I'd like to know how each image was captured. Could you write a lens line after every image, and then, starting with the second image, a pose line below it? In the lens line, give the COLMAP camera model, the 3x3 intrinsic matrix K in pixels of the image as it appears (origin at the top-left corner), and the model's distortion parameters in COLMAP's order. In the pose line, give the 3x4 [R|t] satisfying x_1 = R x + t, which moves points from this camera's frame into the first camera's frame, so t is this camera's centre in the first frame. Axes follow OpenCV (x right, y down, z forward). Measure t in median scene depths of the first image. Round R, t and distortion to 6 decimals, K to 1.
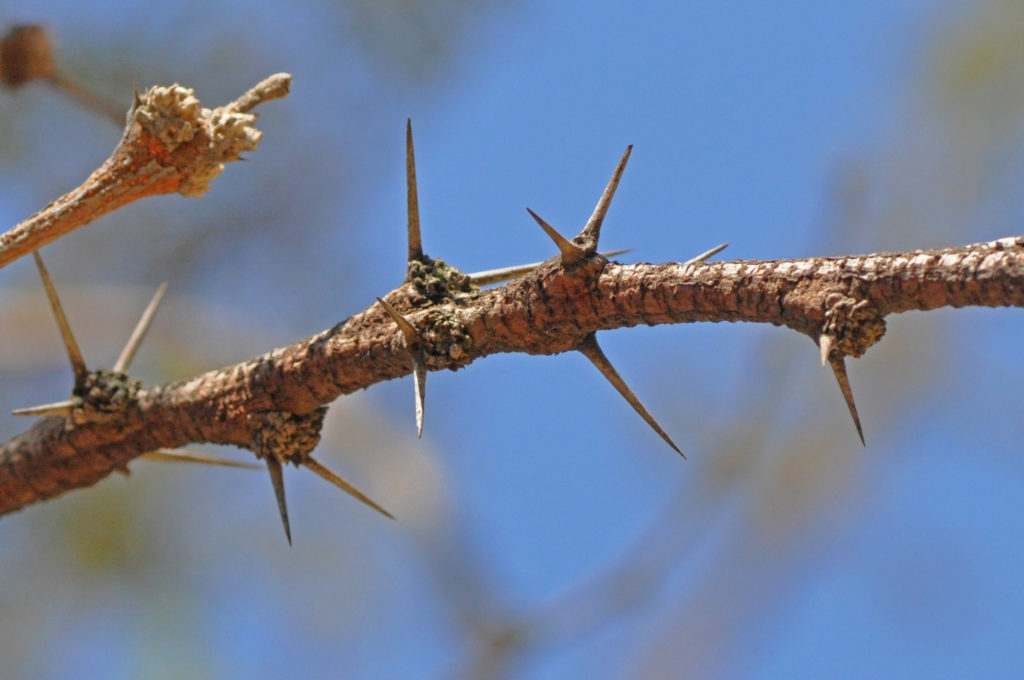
lens RADIAL K [[4658.1, 0, 512.6], [0, 4658.1, 338.6], [0, 0, 1]] dist [-0.569164, 0.000000]
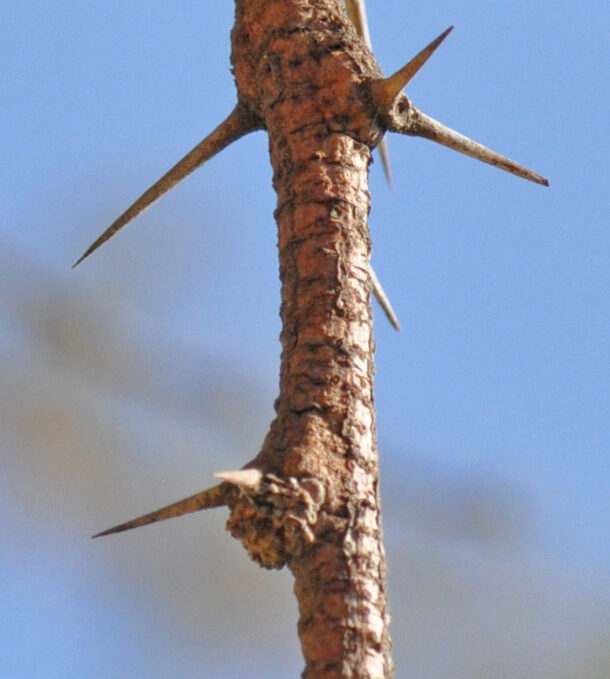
lens RADIAL K [[3509.4, 0, 305.3], [0, 3509.4, 338.6], [0, 0, 1]] dist [-0.106744, 0.000000]
pose [[-0.001014, 0.998662, 0.051699, 0.021620], [-0.998950, 0.001356, -0.045788, 0.015824], [-0.045797, -0.051691, 0.997612, 0.501630]]
